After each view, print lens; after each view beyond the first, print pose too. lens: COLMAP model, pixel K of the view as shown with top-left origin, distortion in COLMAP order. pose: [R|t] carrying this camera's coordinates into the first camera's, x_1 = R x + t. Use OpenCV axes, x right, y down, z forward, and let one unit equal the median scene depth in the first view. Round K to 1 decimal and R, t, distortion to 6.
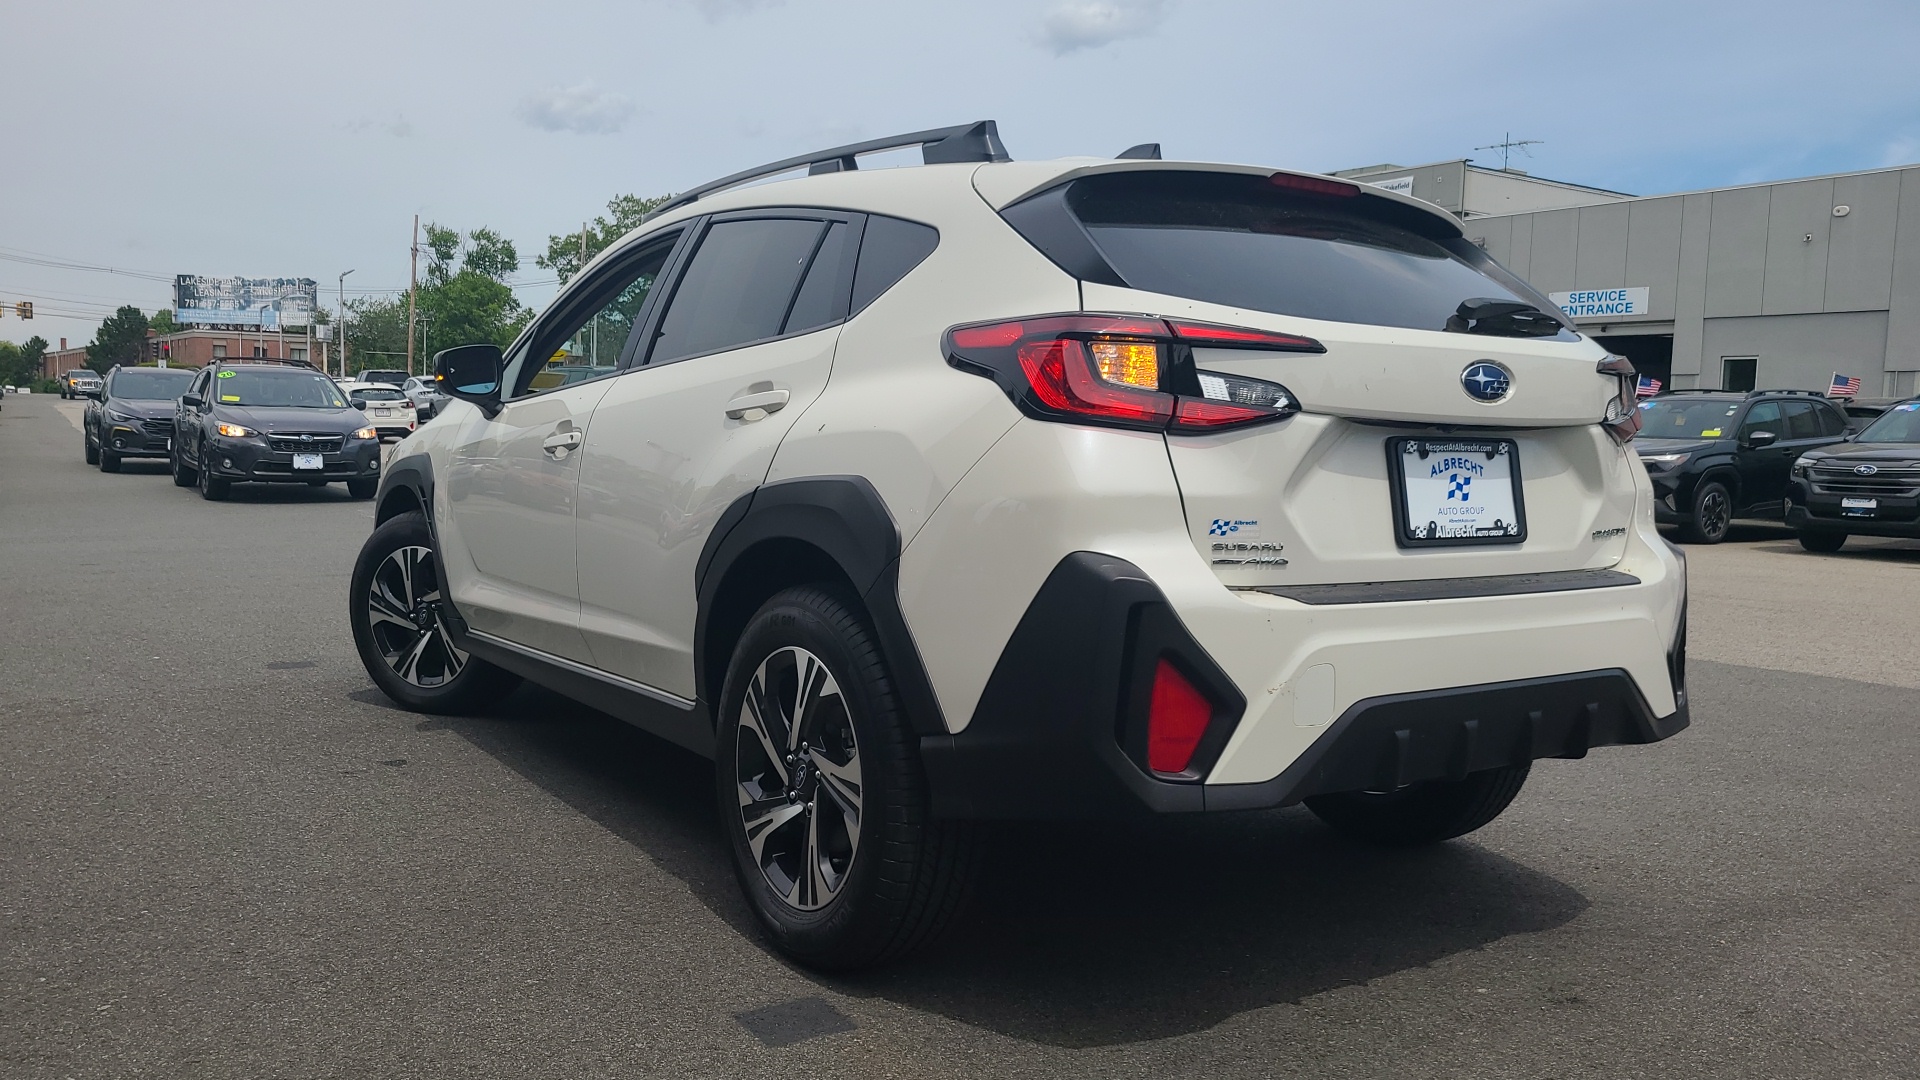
lens RADIAL K [[1472.7, 0, 969.0], [0, 1472.7, 543.5], [0, 0, 1]] dist [0.045016, -0.001336]
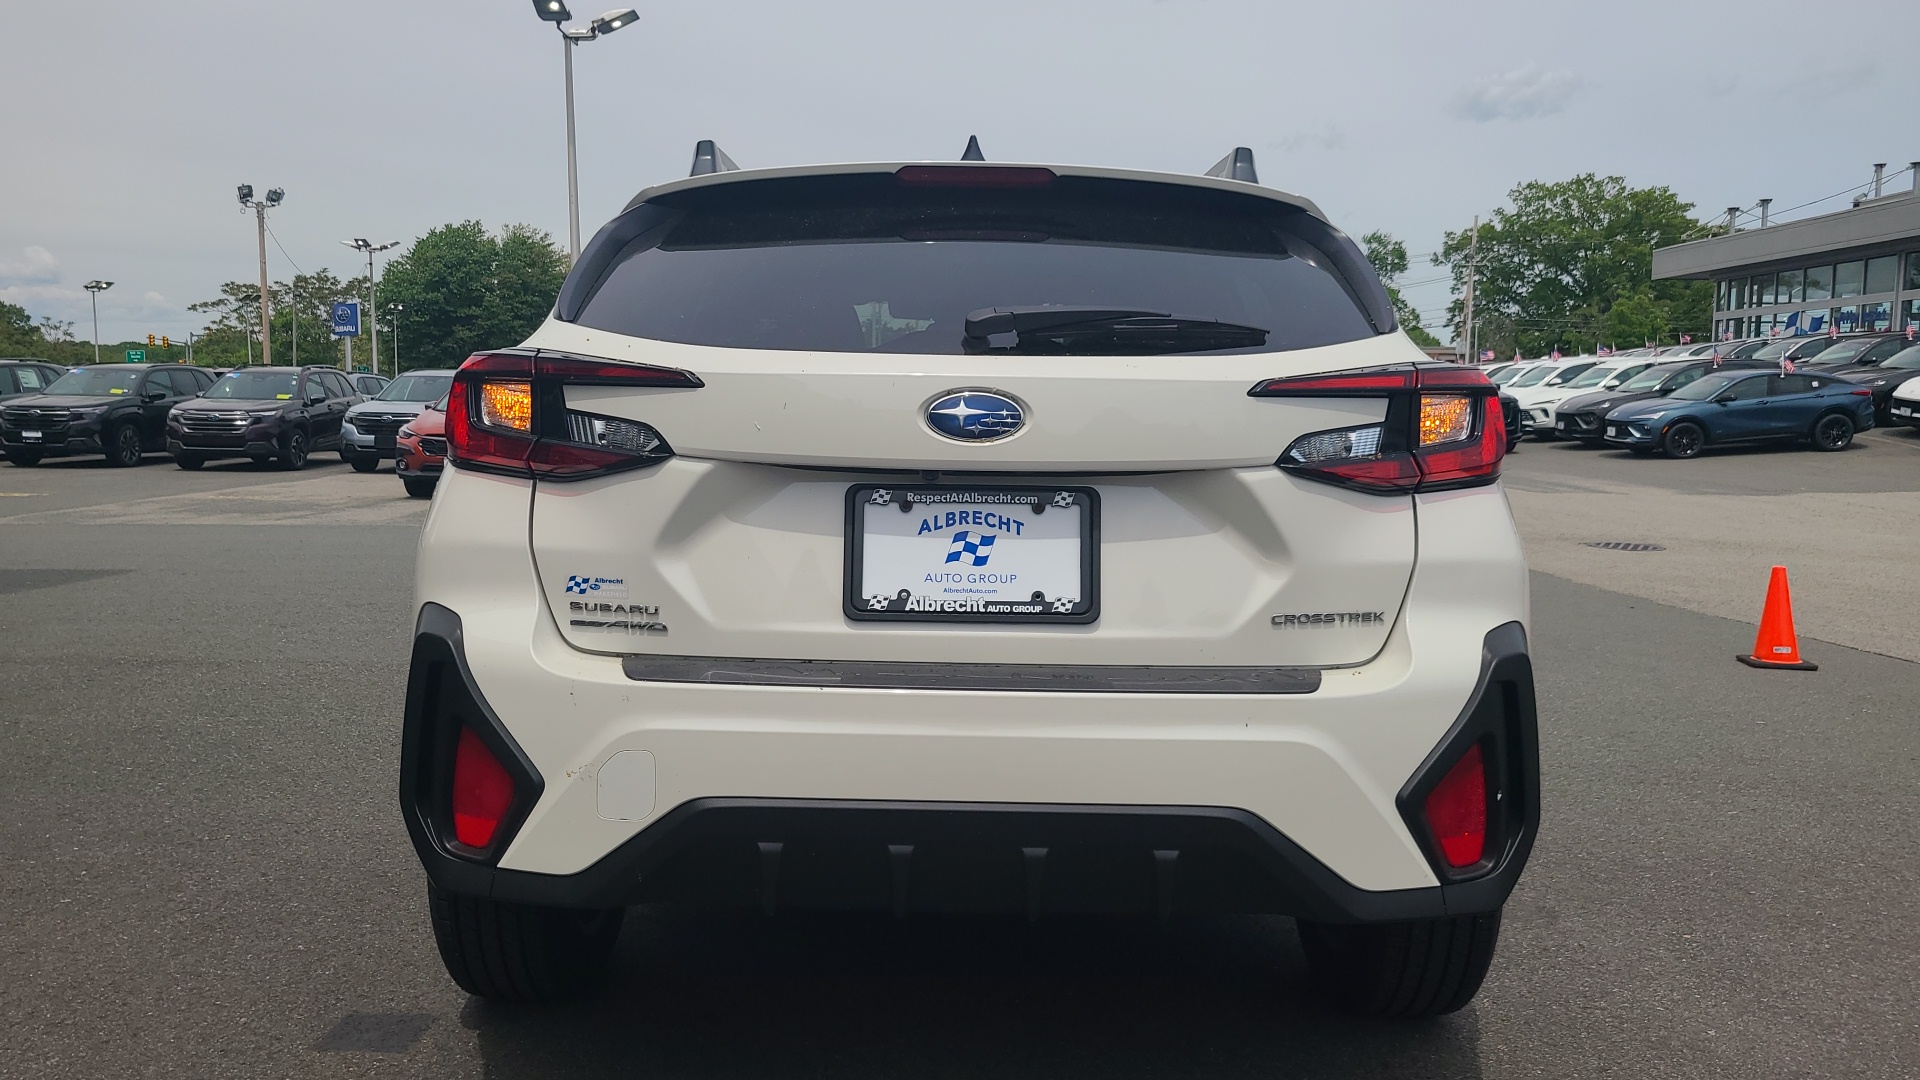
lens RADIAL K [[1472.7, 0, 969.0], [0, 1472.7, 543.5], [0, 0, 1]] dist [0.045016, -0.001336]
pose [[0.813107, 0.037486, -0.580906, 0.818391], [-0.040823, 0.999139, 0.007335, -0.048264], [0.580681, 0.017751, 0.813937, 0.376224]]
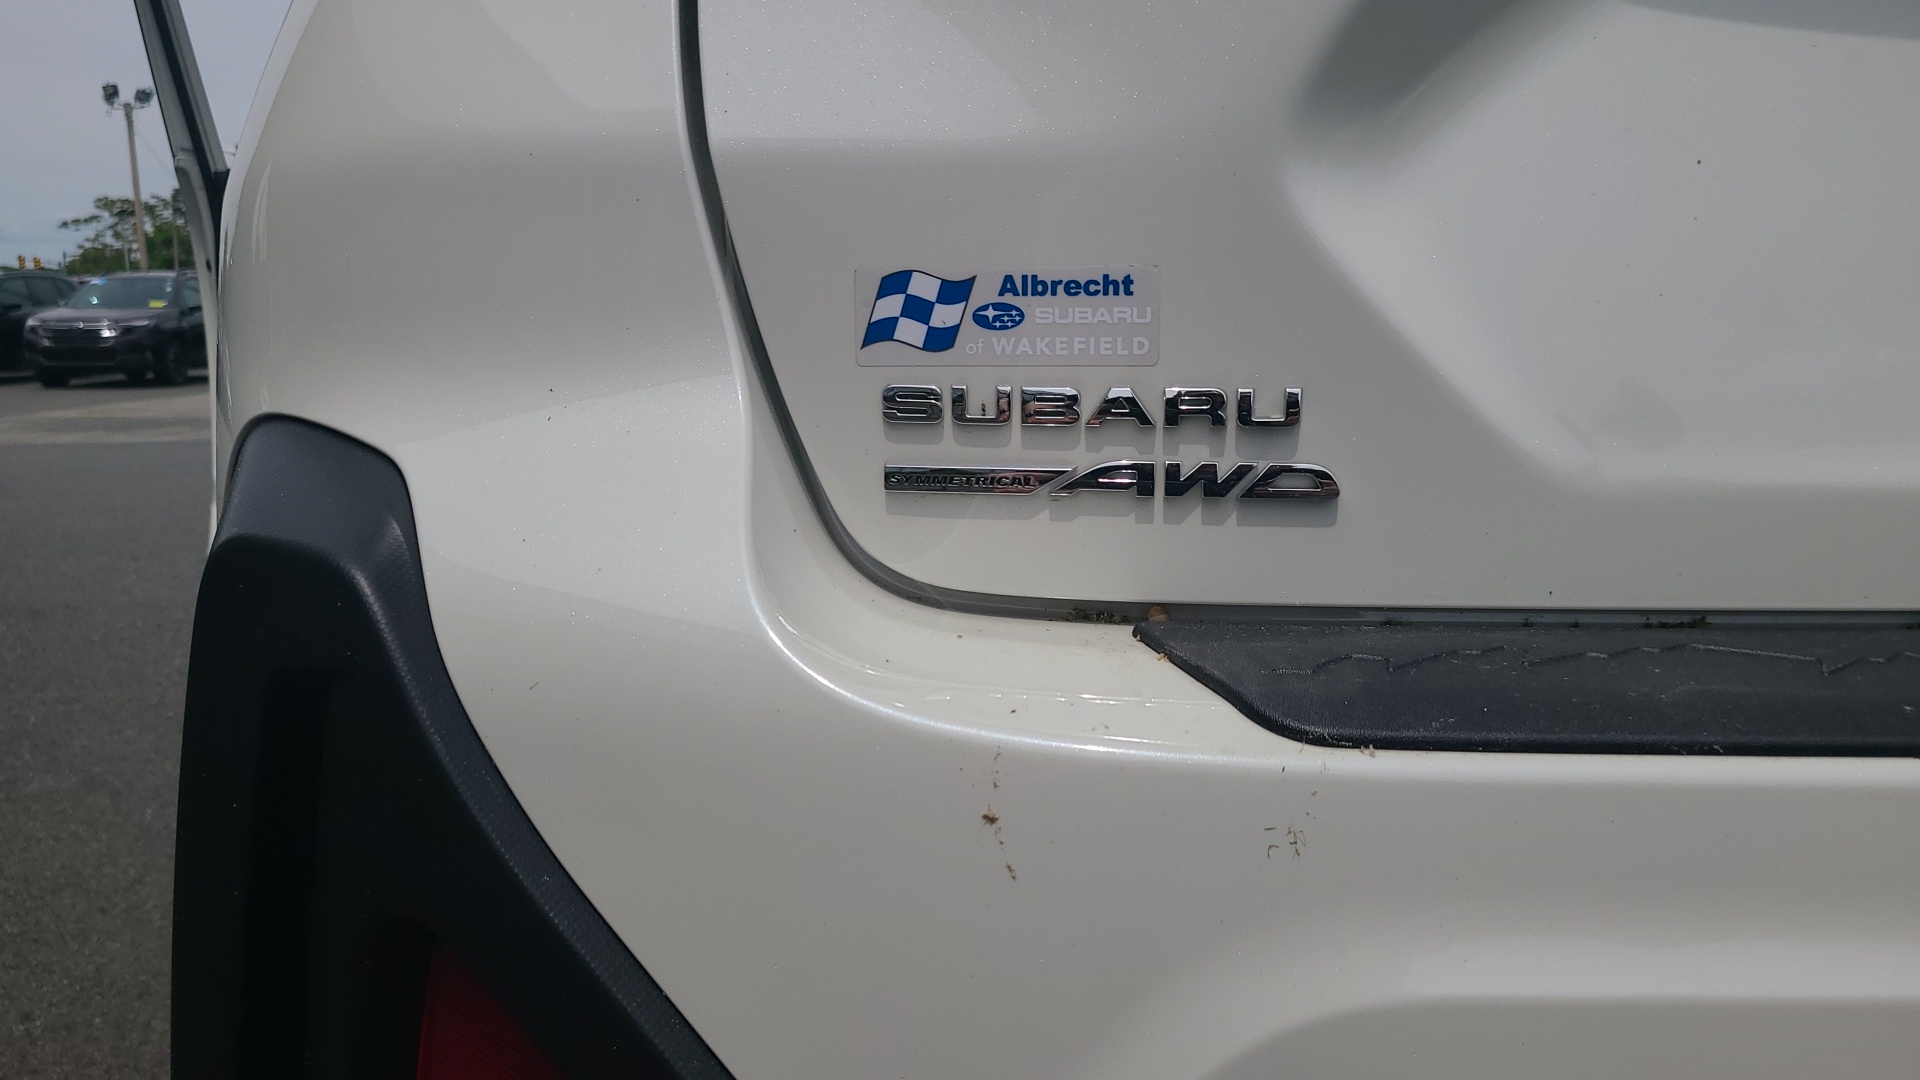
lens RADIAL K [[1490.9, 0, 960.0], [0, 1490.9, 540.0], [0, 0, 1]] dist [0.033232, -0.001805]
pose [[0.839984, 0.047539, -0.540524, 0.266507], [-0.017677, 0.998023, 0.060306, 0.007634], [0.542323, -0.041101, 0.839164, 0.766800]]
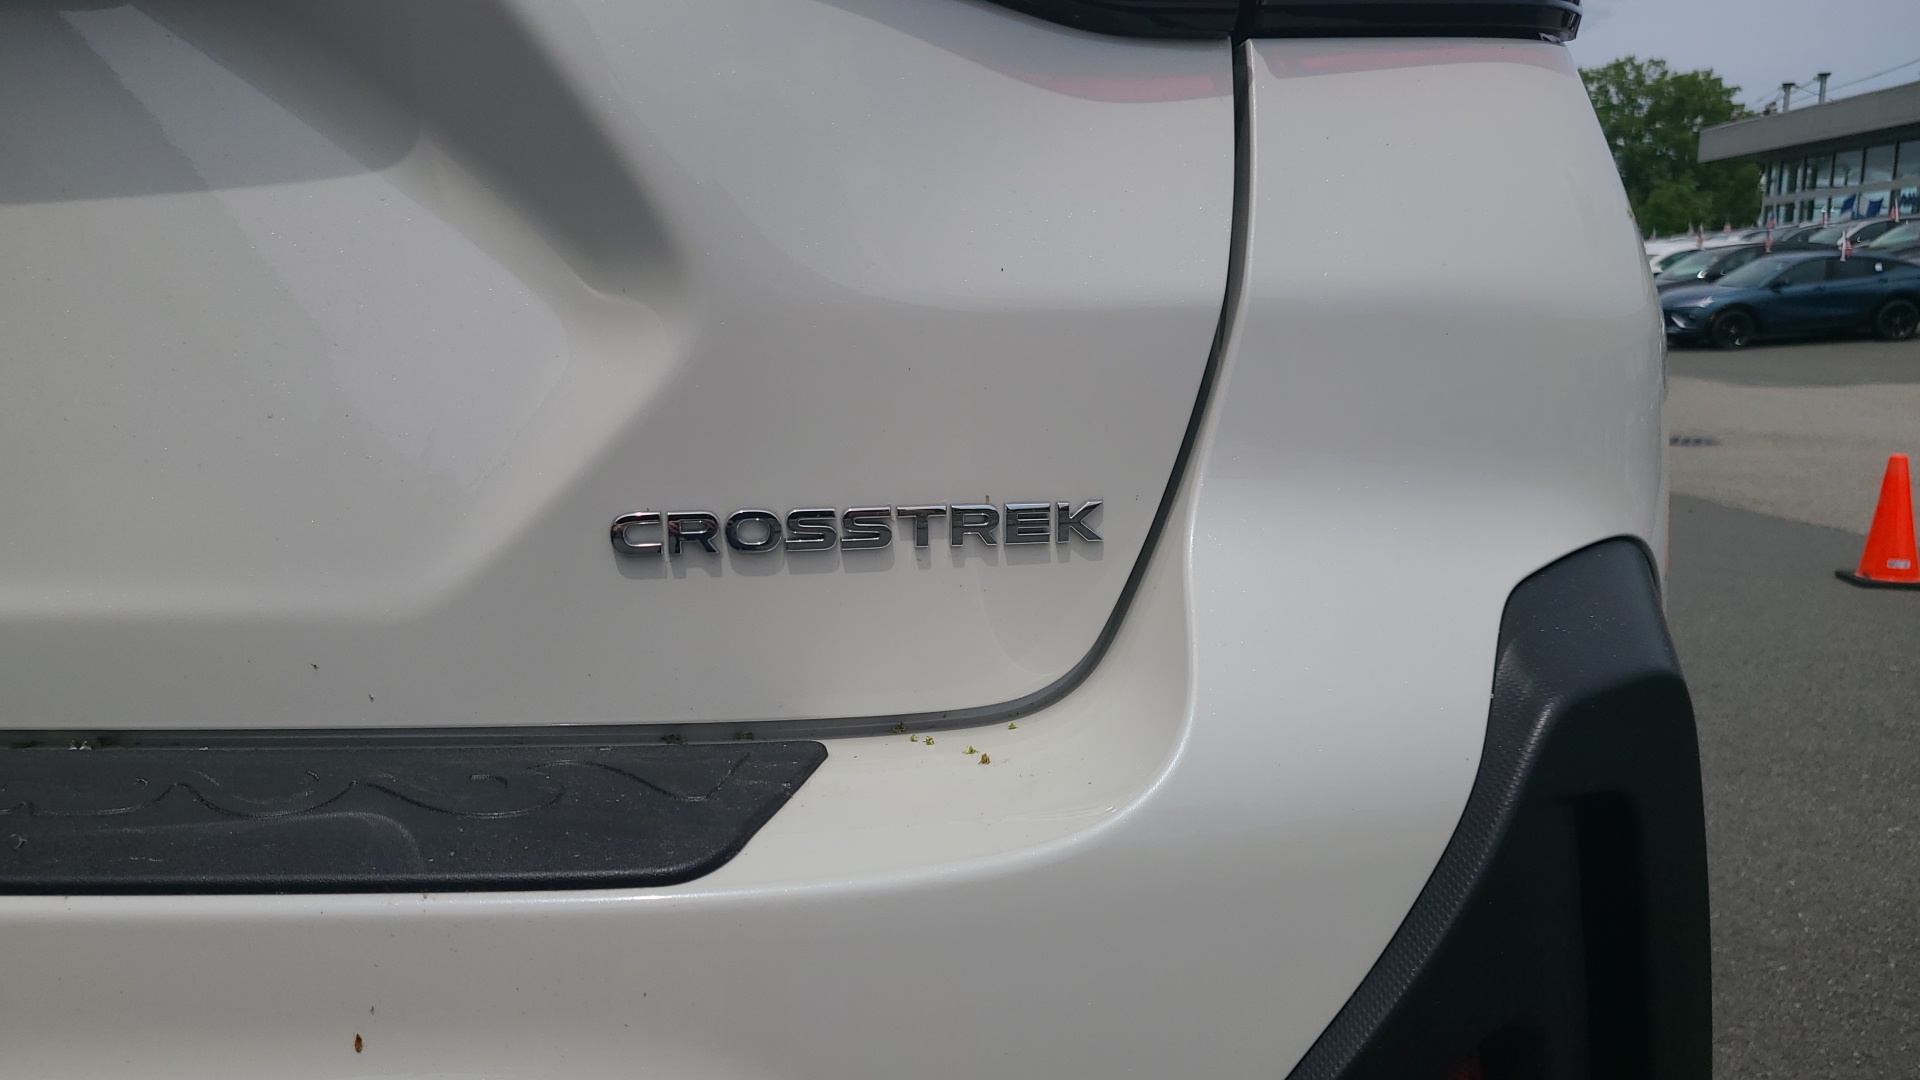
lens RADIAL K [[1365.8, 0, 960.0], [0, 1365.8, 540.0], [0, 0, 1]] dist [0.004396, 0.007439]
pose [[0.784849, 0.074306, -0.615216, 0.628337], [-0.038119, 0.996694, 0.071751, -0.021146], [0.618514, -0.032862, 0.785087, 1.029056]]
